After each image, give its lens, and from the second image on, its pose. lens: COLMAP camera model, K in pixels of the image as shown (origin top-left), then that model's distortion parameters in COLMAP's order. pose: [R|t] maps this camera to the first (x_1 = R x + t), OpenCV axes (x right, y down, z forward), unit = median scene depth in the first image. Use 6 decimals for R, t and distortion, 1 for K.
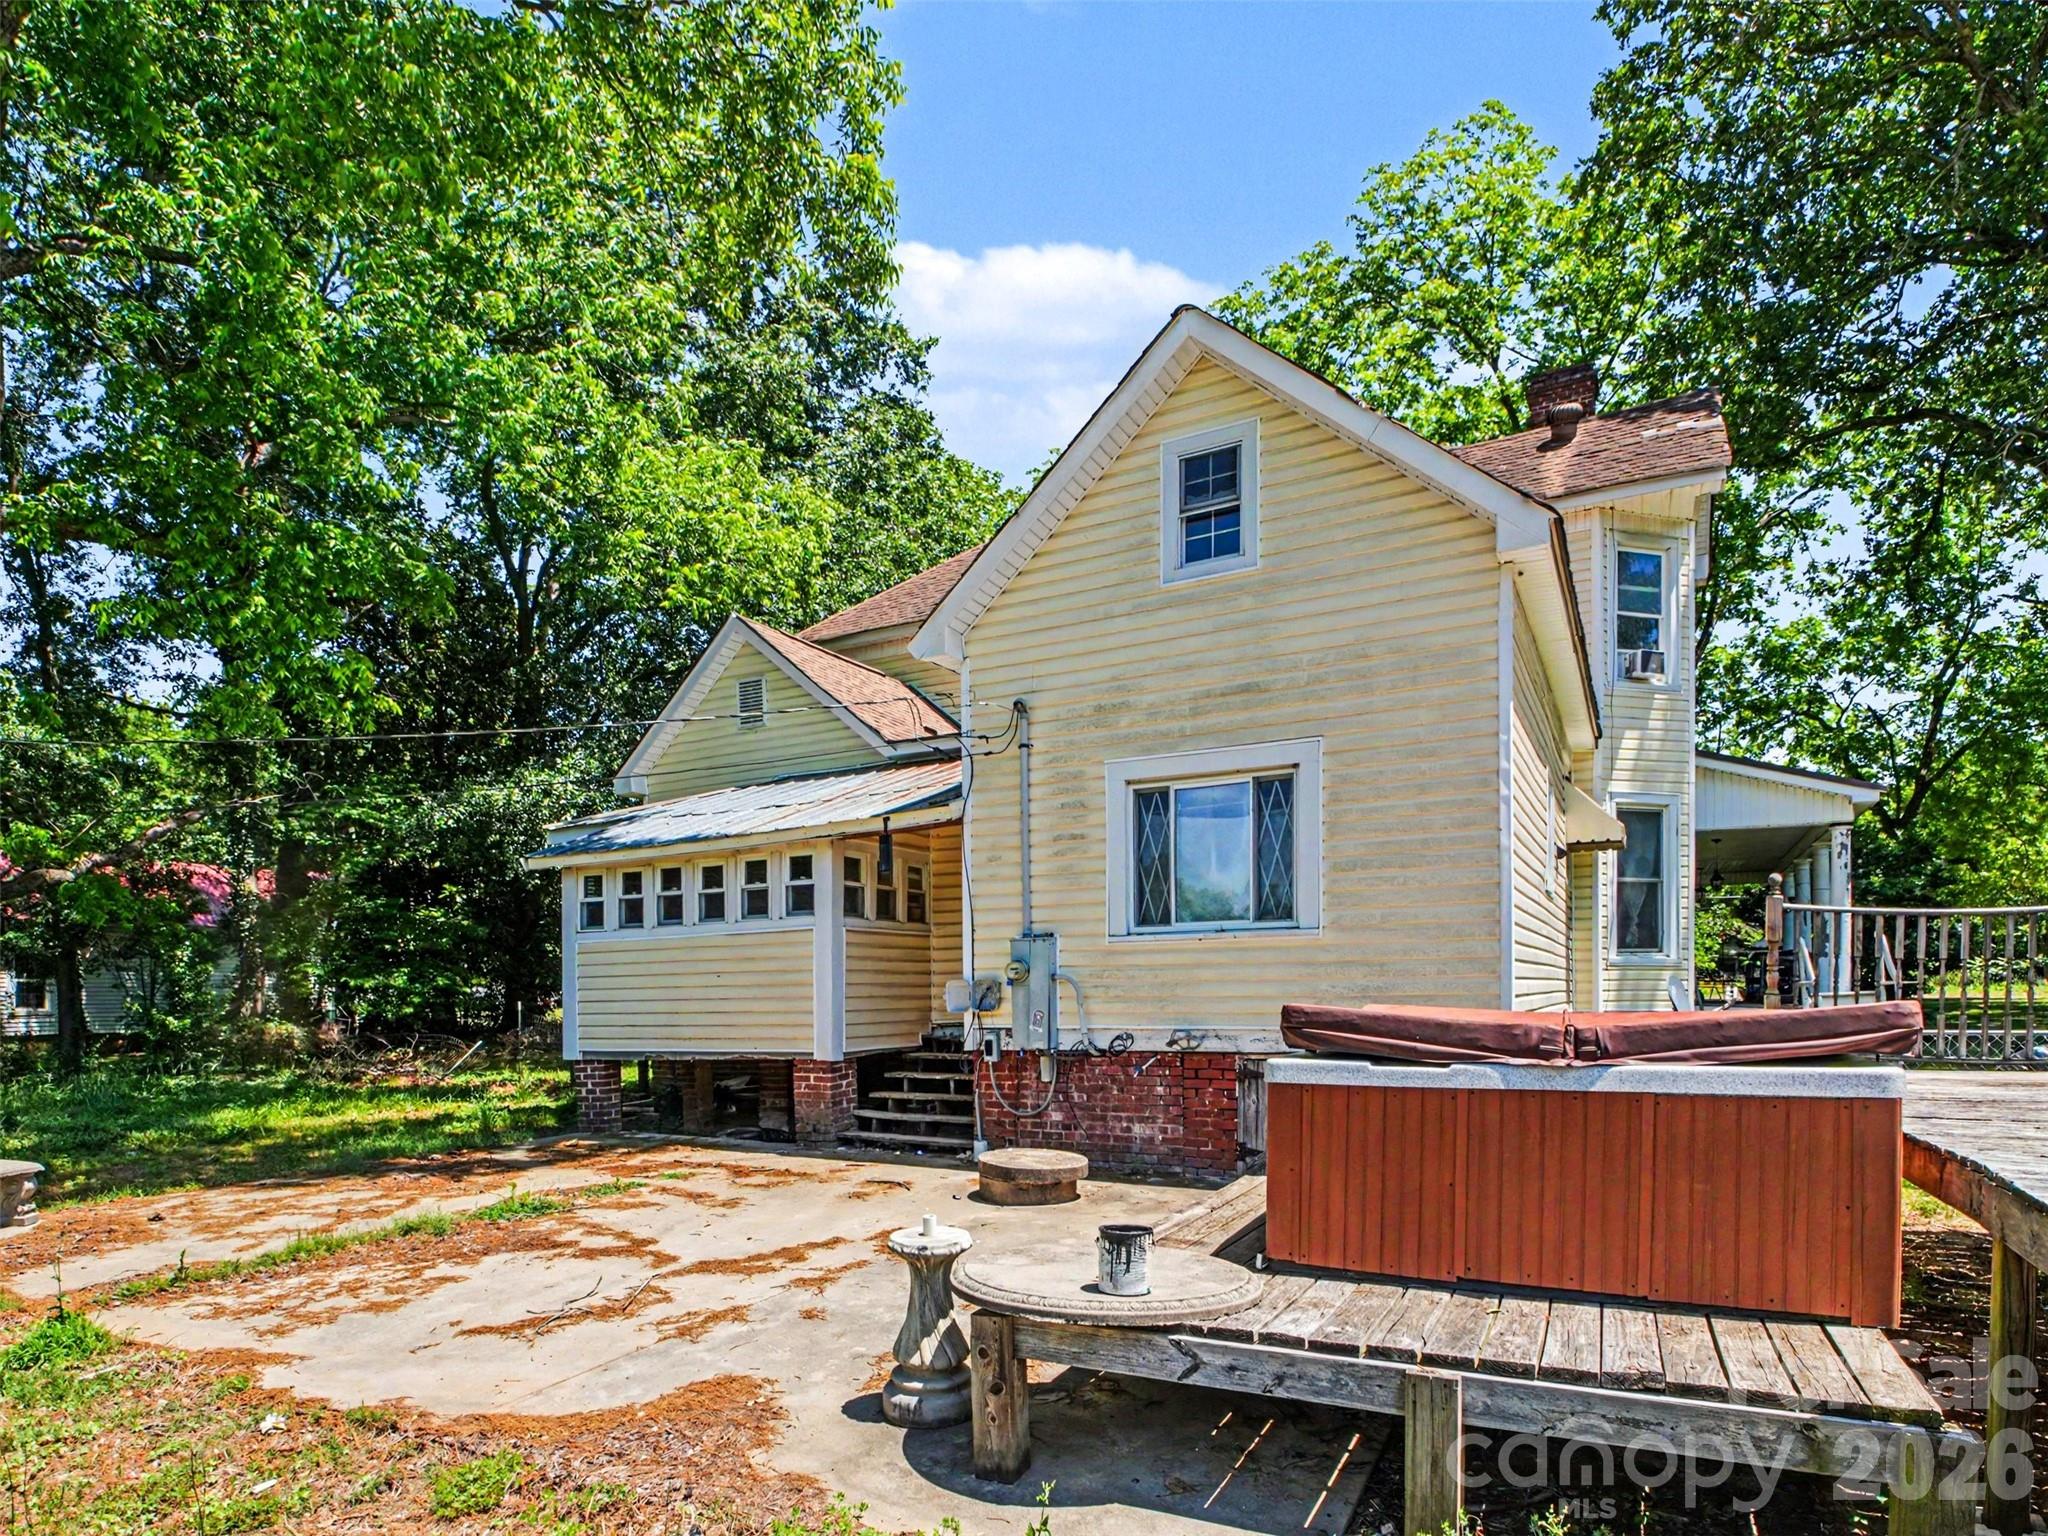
lens RADIAL K [[1295.0, 0, 1024.0], [0, 1295.0, 768.0], [0, 0, 1]] dist [0.004799, 0.001217]
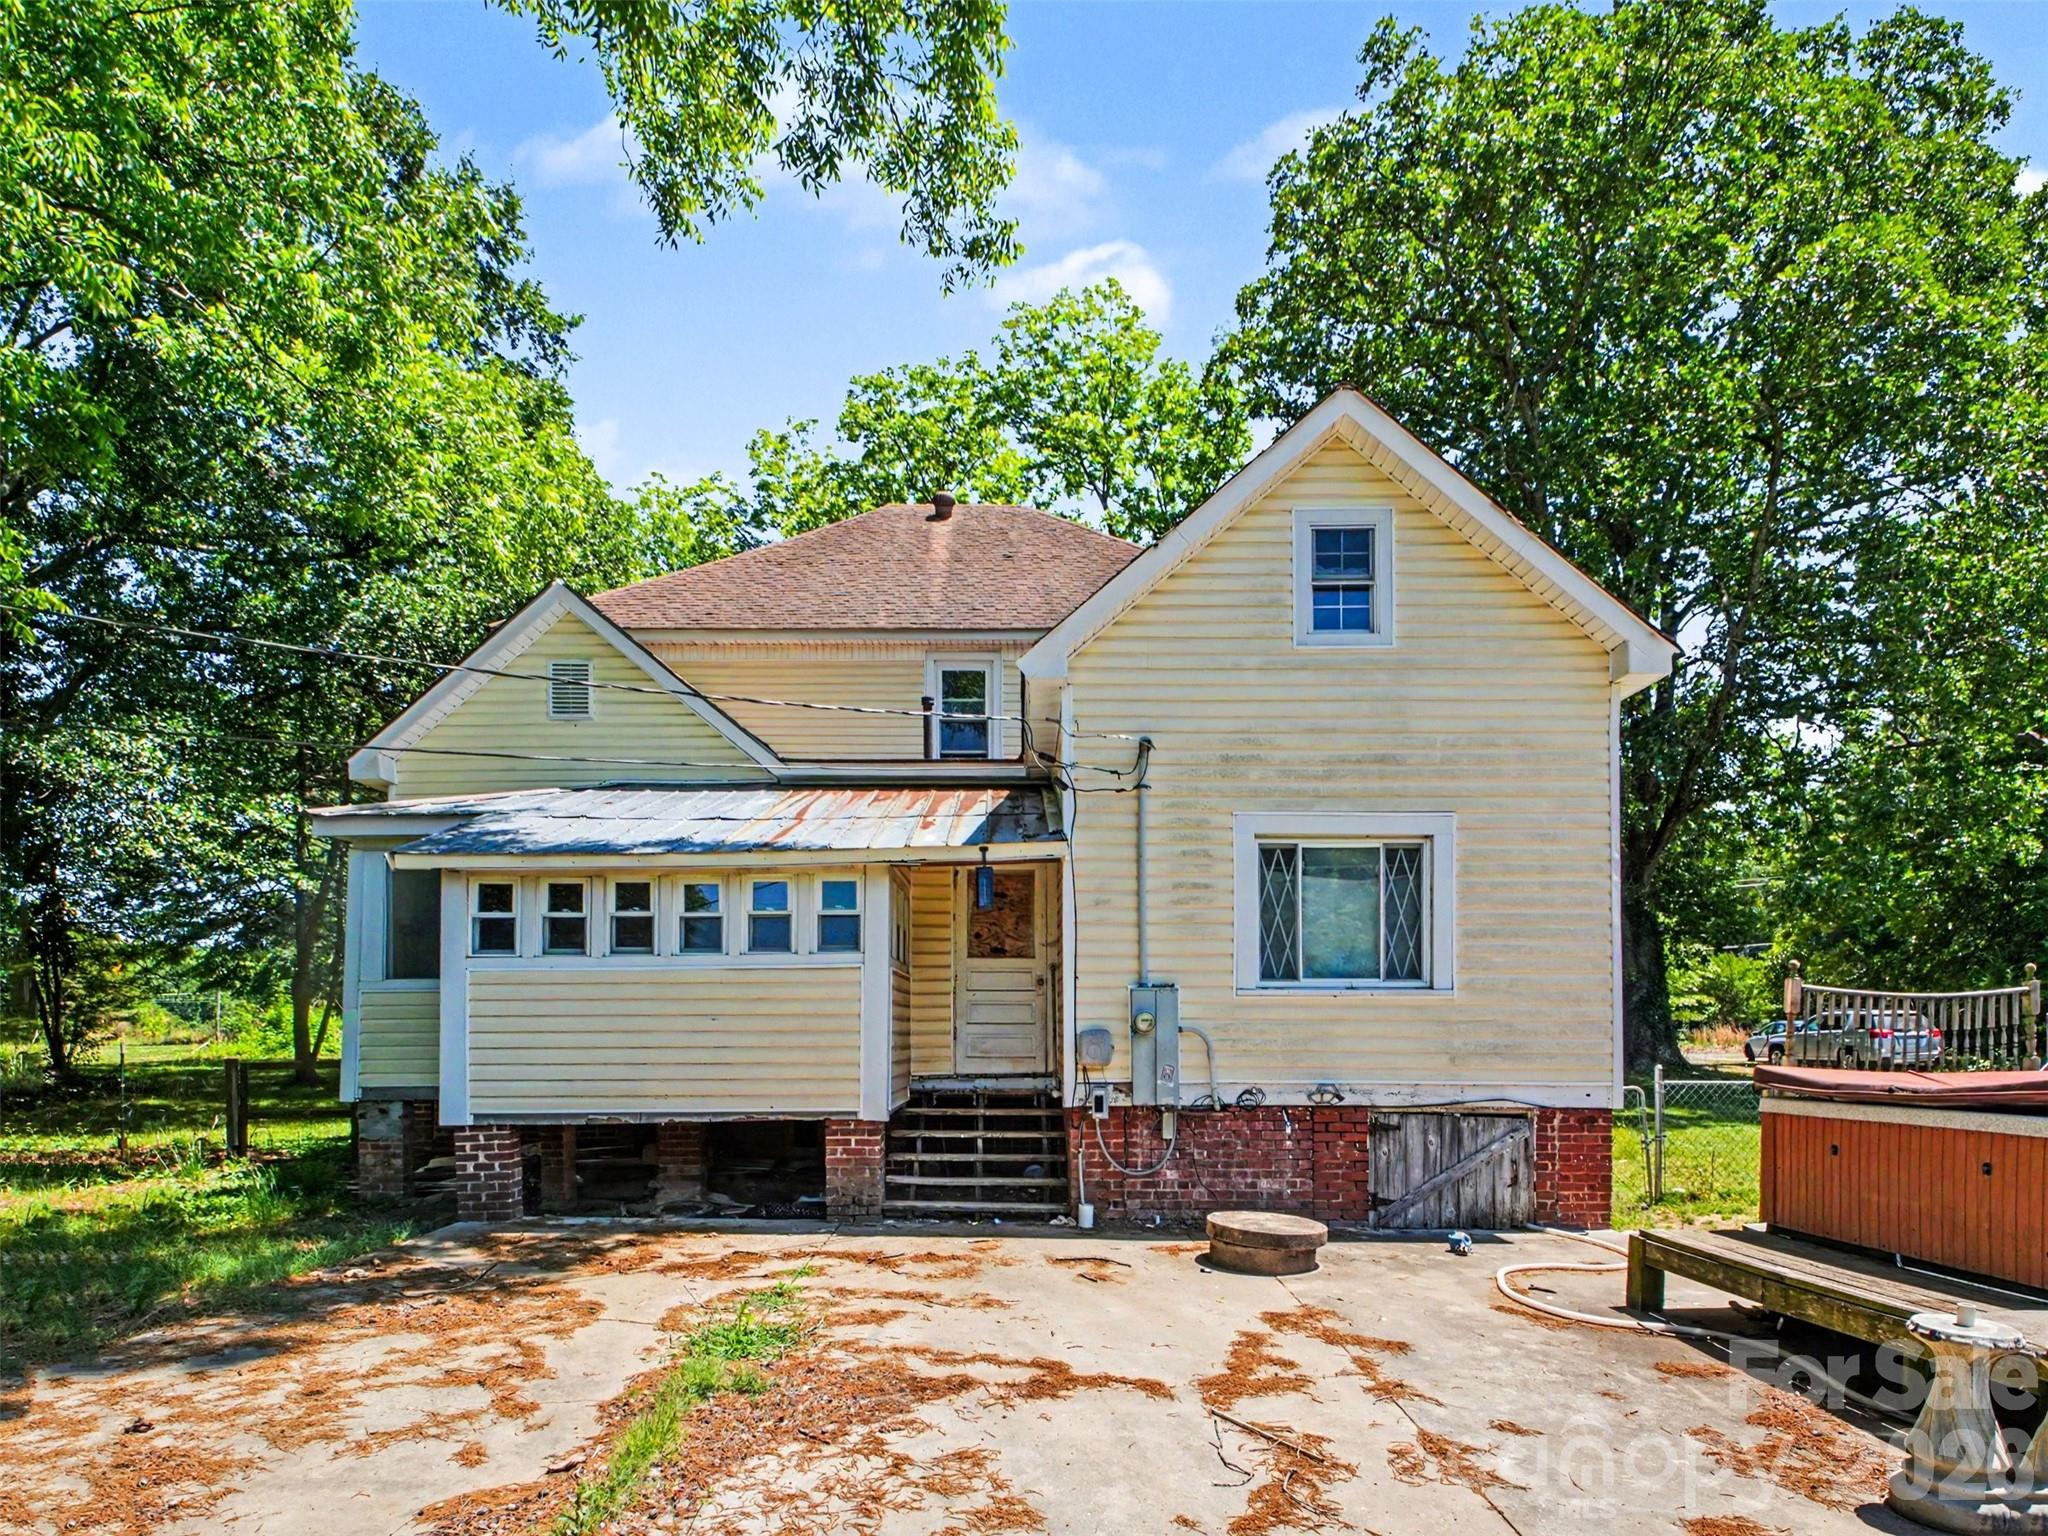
lens RADIAL K [[1186.6, 0, 1022.3], [0, 1186.6, 818.4], [0, 0, 1]] dist [0.005331, 0.000422]
pose [[0.857491, 0.104765, 0.503719, -0.541246], [-0.101059, 0.994273, -0.034757, 0.048125], [-0.504475, -0.021102, 0.863168, 0.302243]]
